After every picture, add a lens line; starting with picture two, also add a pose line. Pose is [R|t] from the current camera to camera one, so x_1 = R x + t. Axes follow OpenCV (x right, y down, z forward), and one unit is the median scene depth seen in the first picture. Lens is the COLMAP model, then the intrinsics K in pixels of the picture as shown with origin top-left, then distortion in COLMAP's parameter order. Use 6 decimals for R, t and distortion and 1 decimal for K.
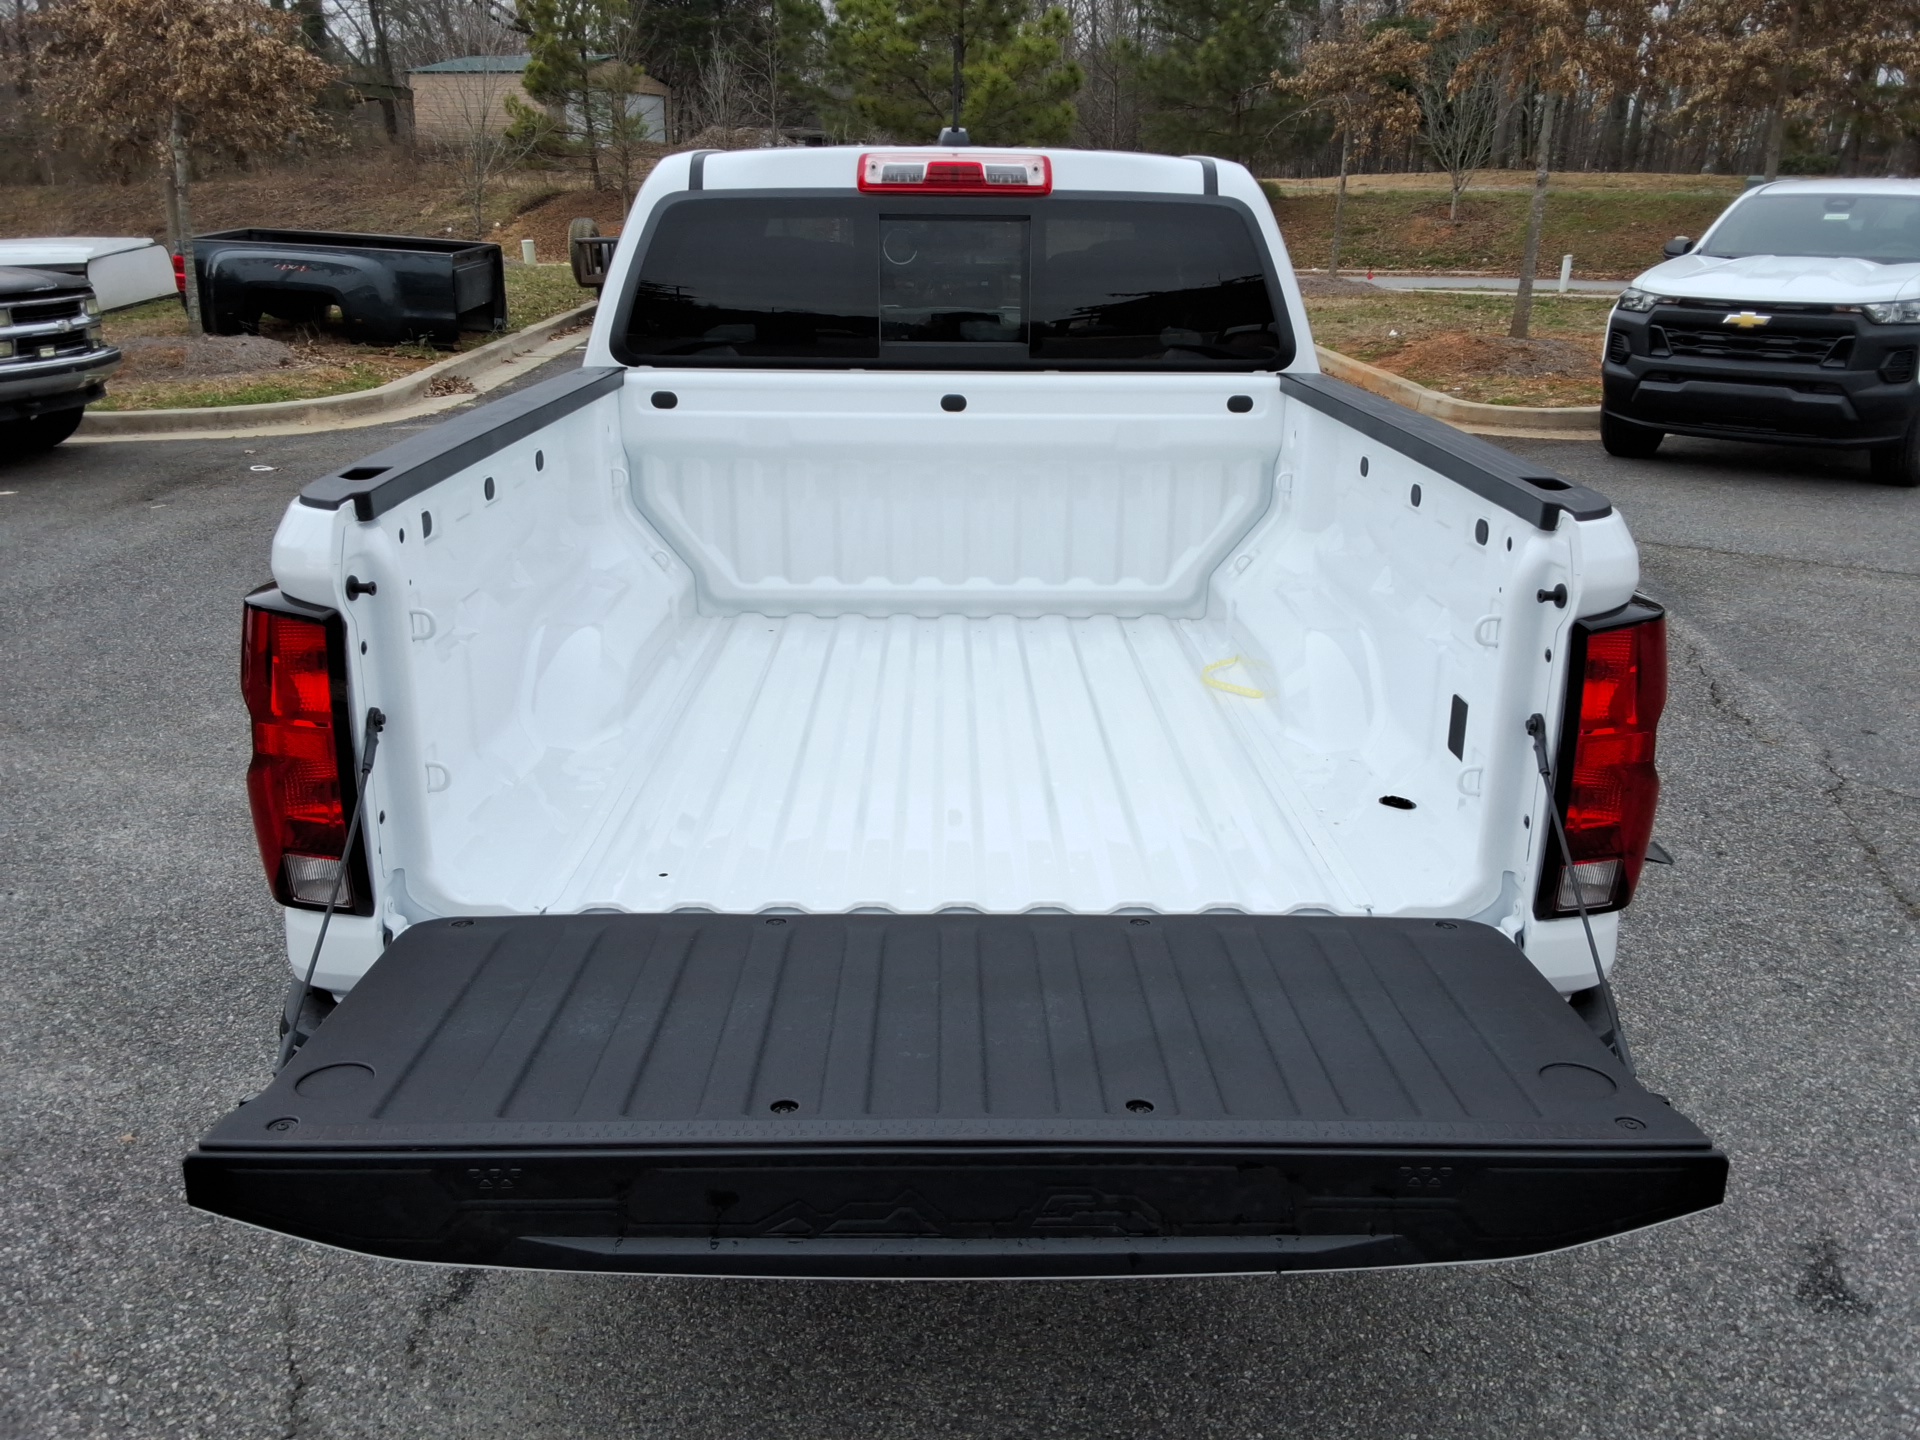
lens RADIAL K [[1541.1, 0, 977.4], [0, 1541.1, 704.3], [0, 0, 1]] dist [0.090846, -0.139830]
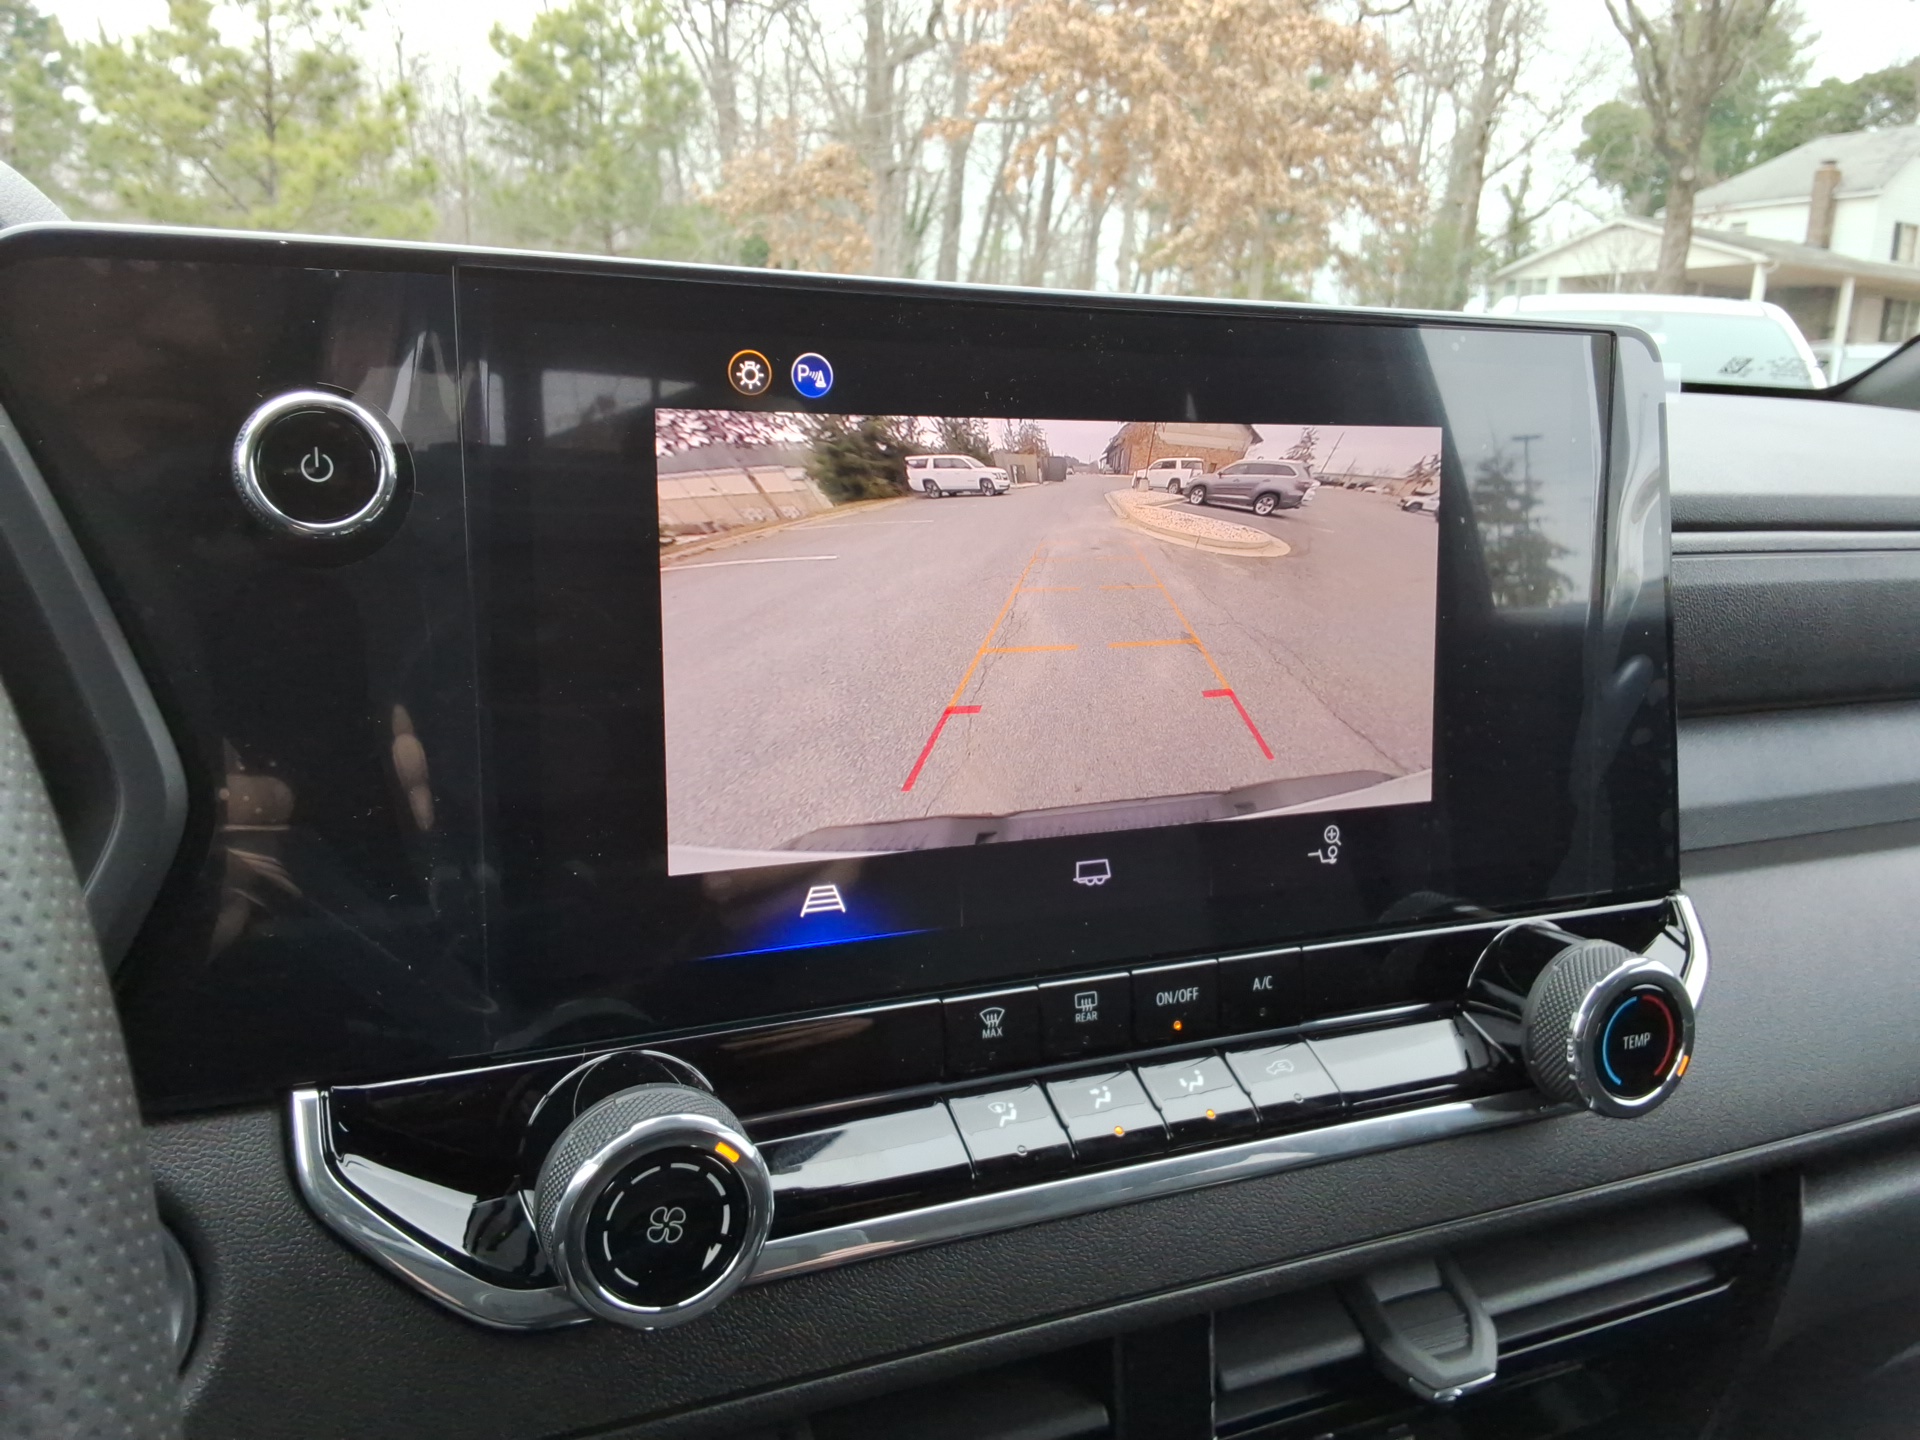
lens RADIAL K [[1541.1, 0, 977.4], [0, 1541.1, 704.3], [0, 0, 1]] dist [0.090846, -0.139830]
pose [[0.917079, -0.055627, 0.394806, -0.020421], [0.094314, 0.992383, -0.079254, -0.099014], [-0.387390, 0.109918, 0.915340, 0.403939]]
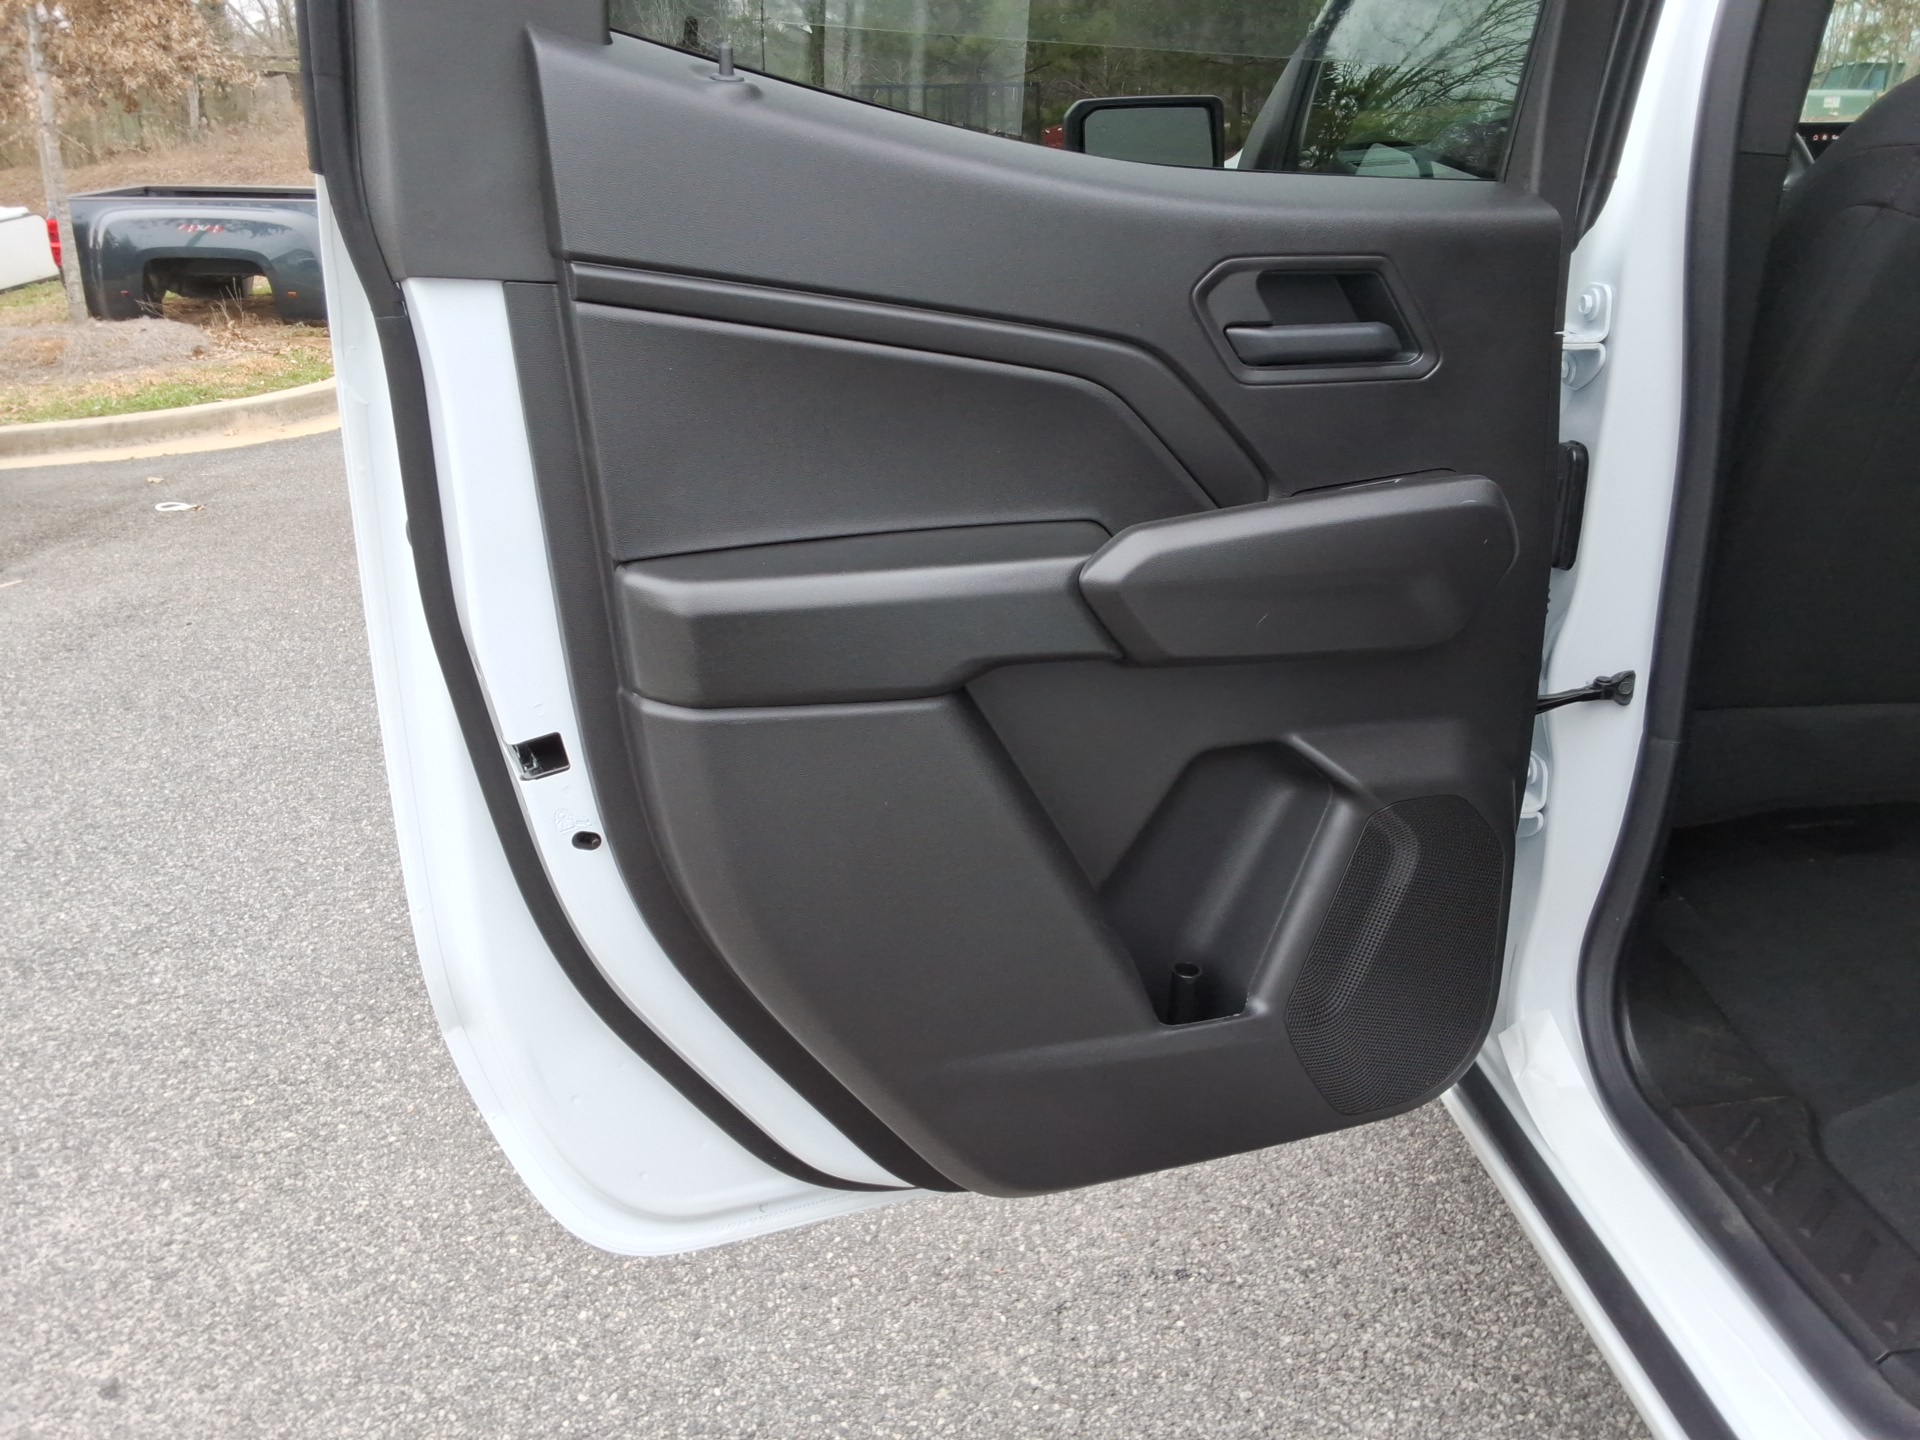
lens RADIAL K [[1537.7, 0, 983.1], [0, 1537.7, 700.9], [0, 0, 1]] dist [0.082921, -0.134641]
pose [[0.998033, -0.049987, 0.037840, -0.115022], [0.049226, 0.998571, 0.020792, -0.053118], [-0.038825, -0.018888, 0.999067, 0.259775]]
